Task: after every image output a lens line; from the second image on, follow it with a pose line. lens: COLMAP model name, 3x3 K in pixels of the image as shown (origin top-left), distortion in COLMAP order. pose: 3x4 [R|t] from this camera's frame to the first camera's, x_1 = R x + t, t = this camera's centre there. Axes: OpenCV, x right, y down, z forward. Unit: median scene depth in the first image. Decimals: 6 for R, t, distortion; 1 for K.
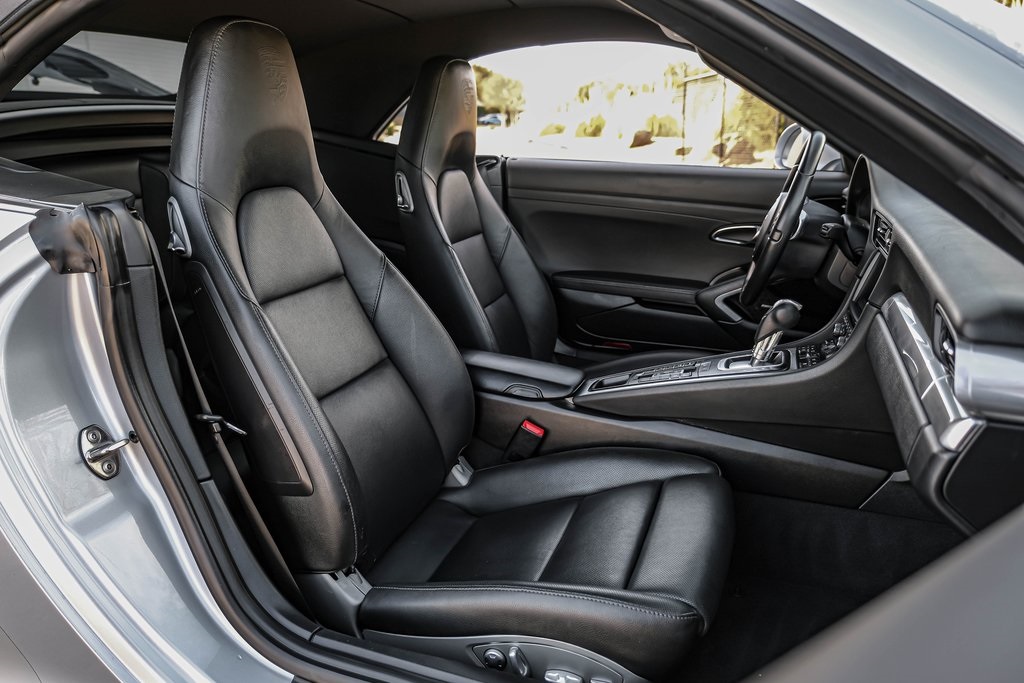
lens RADIAL K [[748.9, 0, 487.0], [0, 748.9, 370.2], [0, 0, 1]] dist [-0.027714, -0.005627]
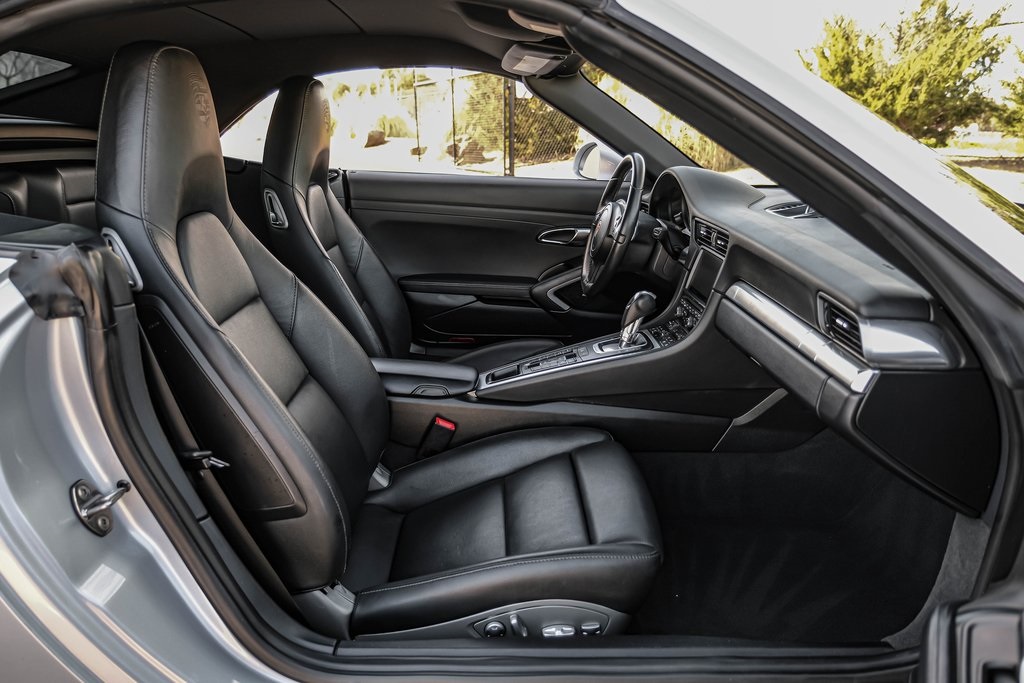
lens RADIAL K [[748.9, 0, 493.1], [0, 748.9, 338.6], [0, 0, 1]] dist [-0.027714, -0.005627]
pose [[0.916945, -0.091260, 0.388437, -0.310767], [0.102542, 0.994693, -0.008367, -0.031681], [-0.385612, 0.047504, 0.921437, -0.041513]]
